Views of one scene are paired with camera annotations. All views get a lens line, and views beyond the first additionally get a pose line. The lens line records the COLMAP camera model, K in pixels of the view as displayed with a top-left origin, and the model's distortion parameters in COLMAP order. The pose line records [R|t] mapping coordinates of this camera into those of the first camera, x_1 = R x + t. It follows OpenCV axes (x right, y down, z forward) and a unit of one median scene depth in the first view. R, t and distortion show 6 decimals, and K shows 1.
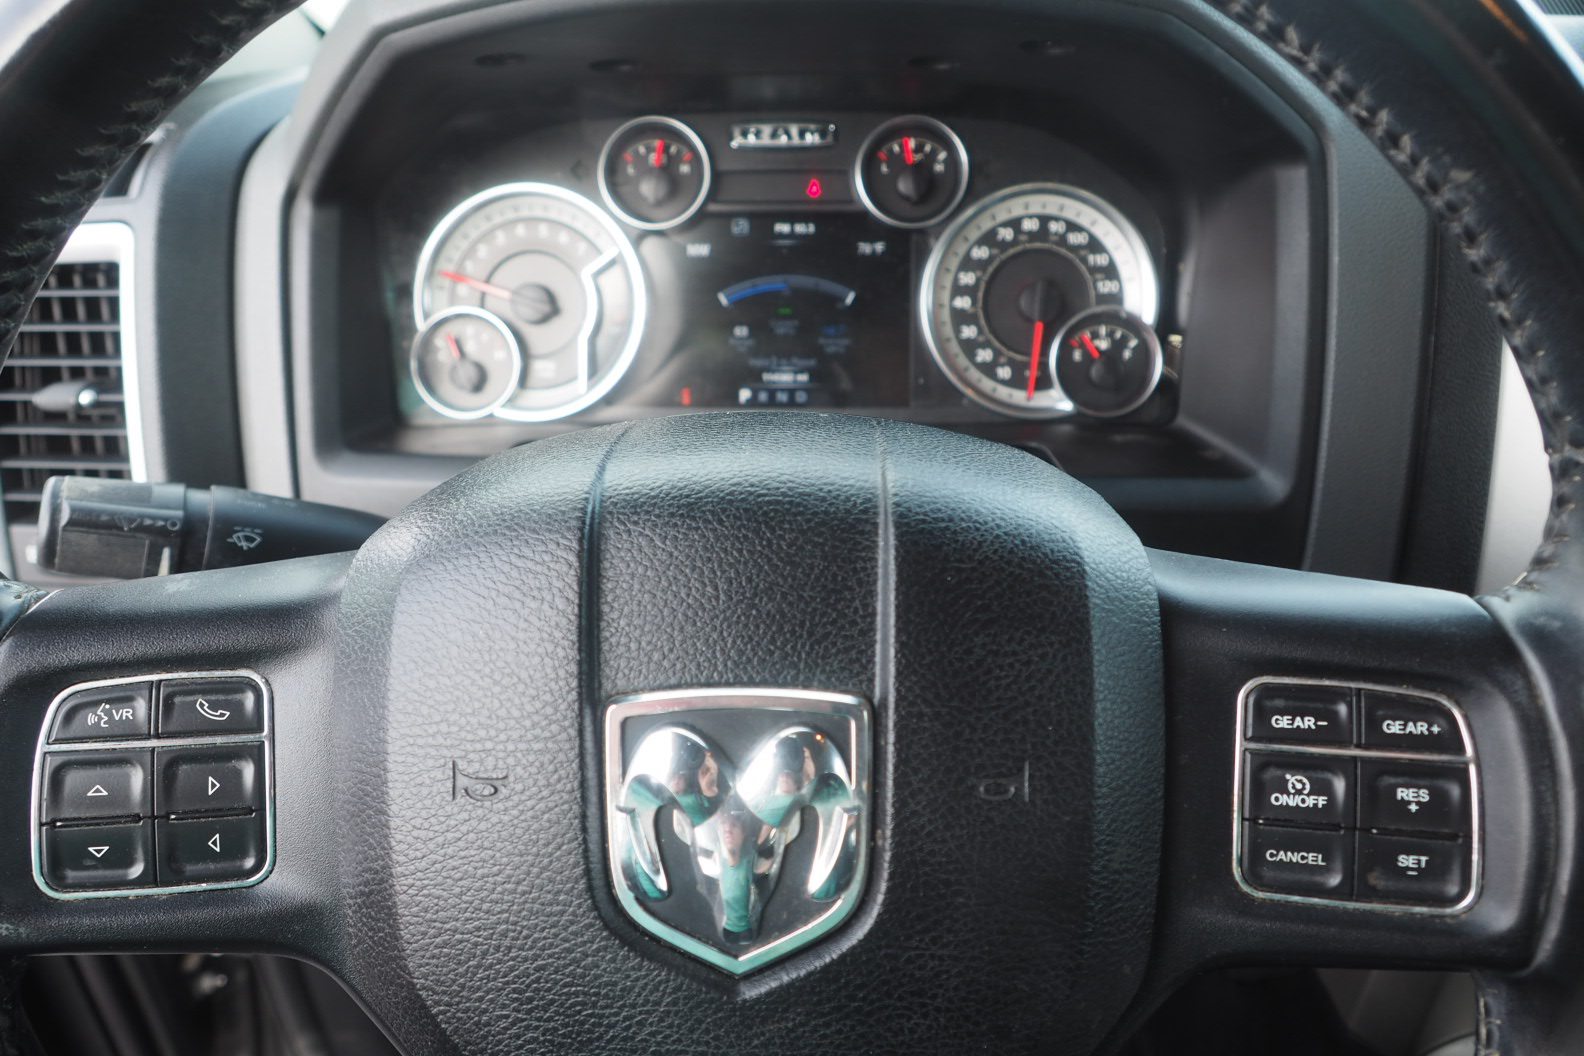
lens RADIAL K [[1095.5, 0, 798.3], [0, 1095.5, 523.0], [0, 0, 1]] dist [-0.035534, 0.001536]
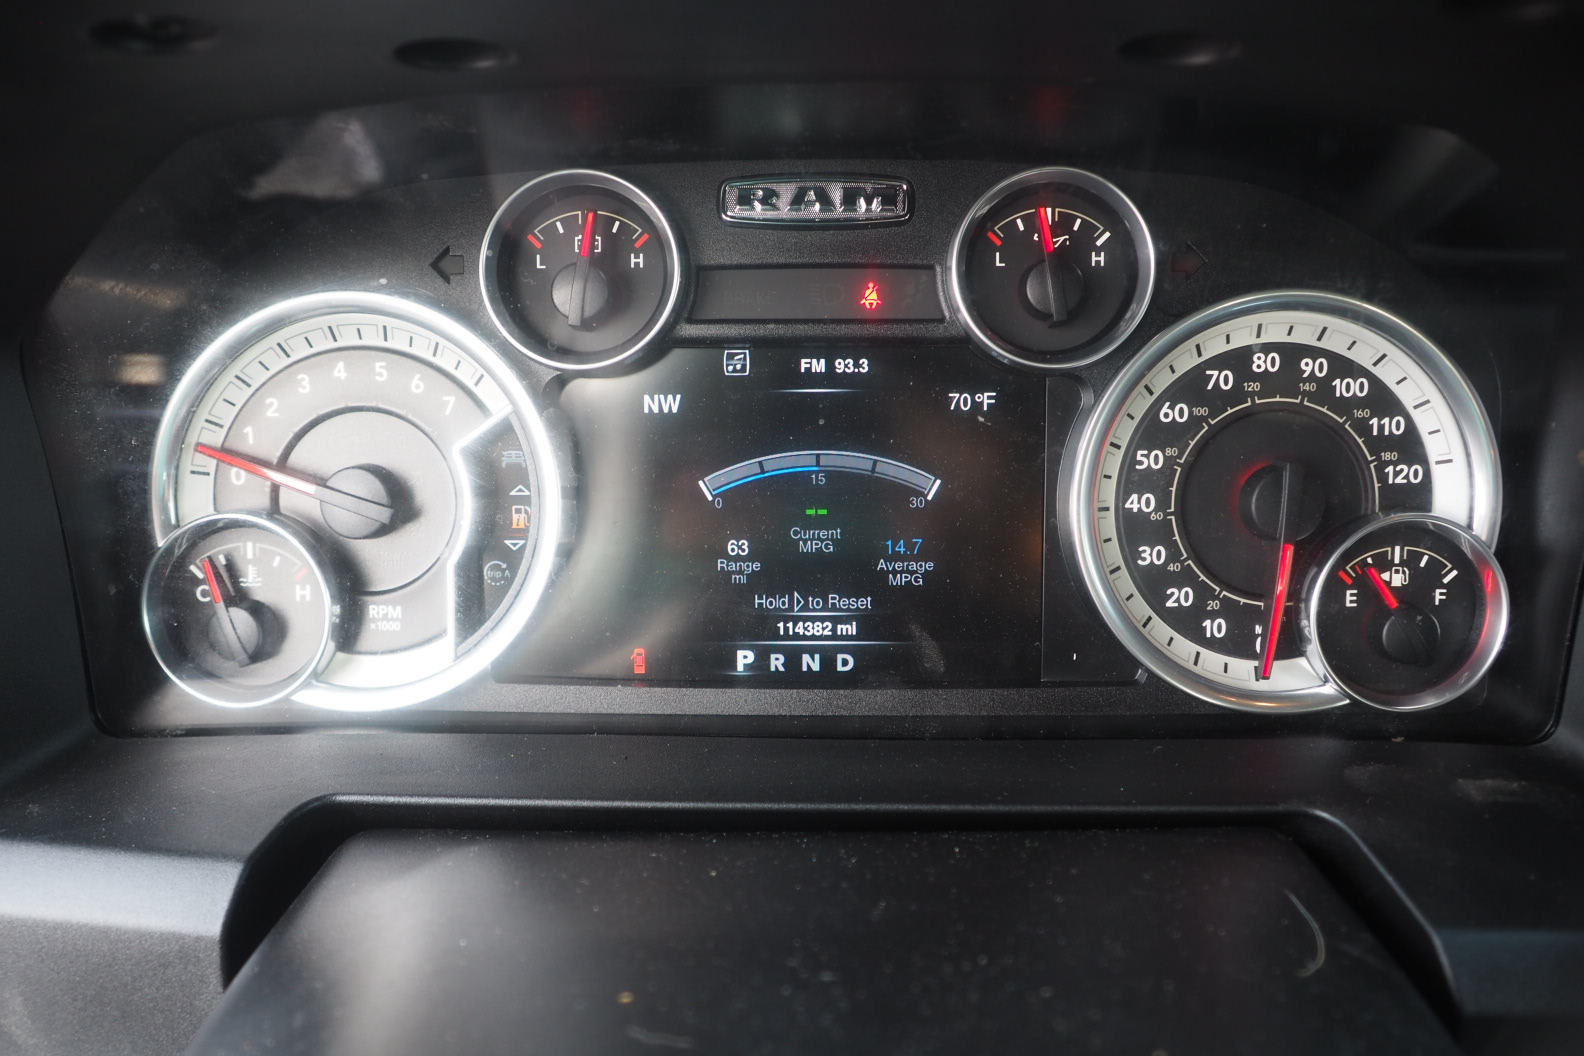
lens RADIAL K [[1117.3, 0, 792.0], [0, 1117.3, 528.0], [0, 0, 1]] dist [-0.030193, 0.002168]
pose [[0.999971, 0.001629, -0.007442, -0.021107], [-0.001940, 0.999117, -0.041981, -0.165920], [0.007367, 0.041995, 0.999091, 0.441713]]
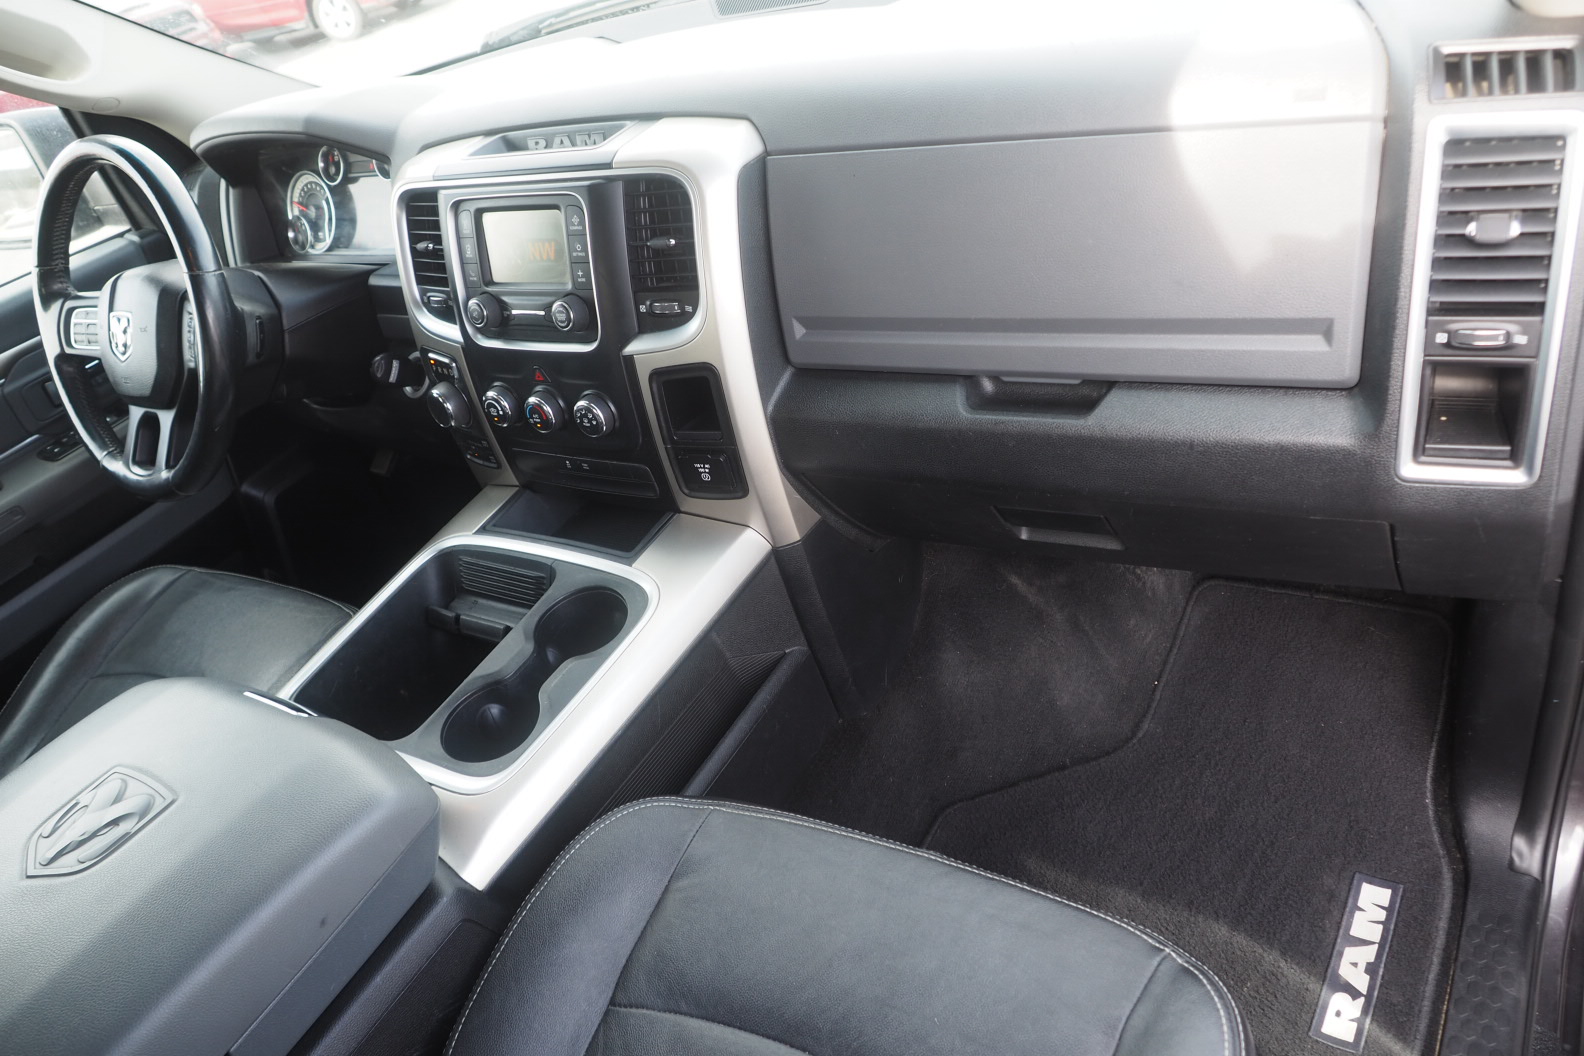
lens RADIAL K [[1117.3, 0, 792.0], [0, 1117.3, 528.0], [0, 0, 1]] dist [-0.030193, 0.002168]
pose [[0.826242, 0.135896, -0.546677, 2.524591], [-0.039968, 0.982161, 0.183745, 0.030862], [0.561895, -0.129968, 0.816934, -0.790978]]
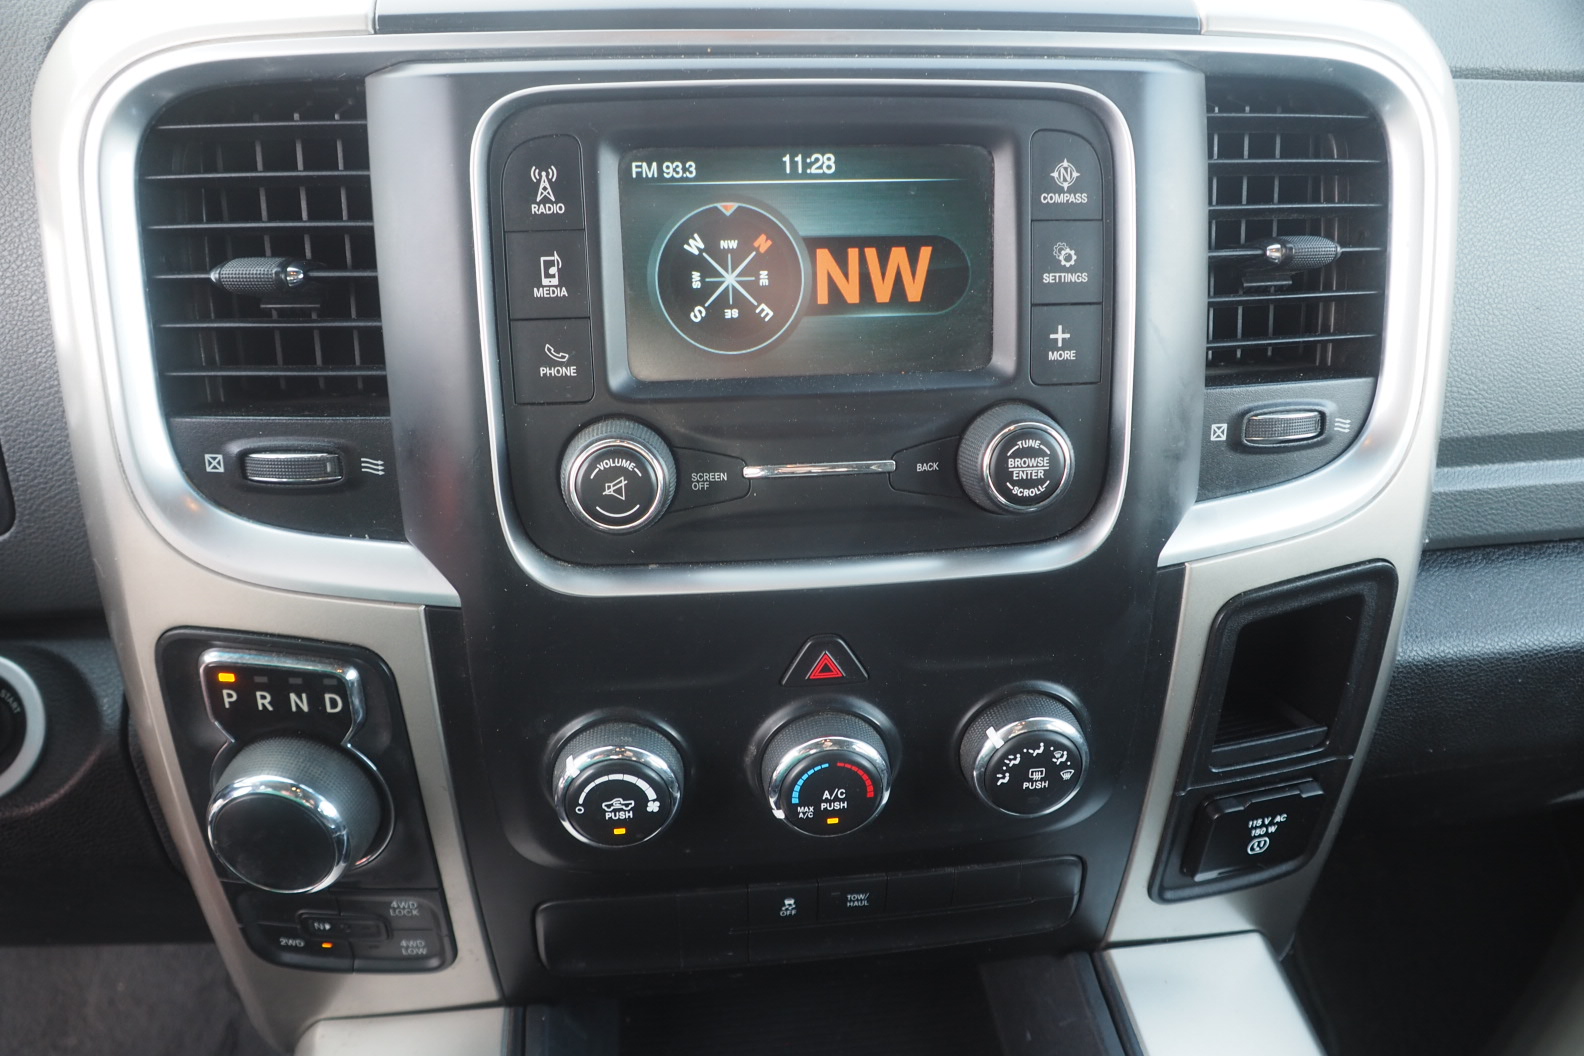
lens RADIAL K [[1095.5, 0, 798.3], [0, 1095.5, 523.0], [0, 0, 1]] dist [-0.035534, 0.001536]
pose [[0.992381, -0.043000, 0.115464, 0.842938], [0.042261, 0.999067, 0.008844, 0.062889], [-0.115737, -0.003897, 0.993272, 0.051439]]
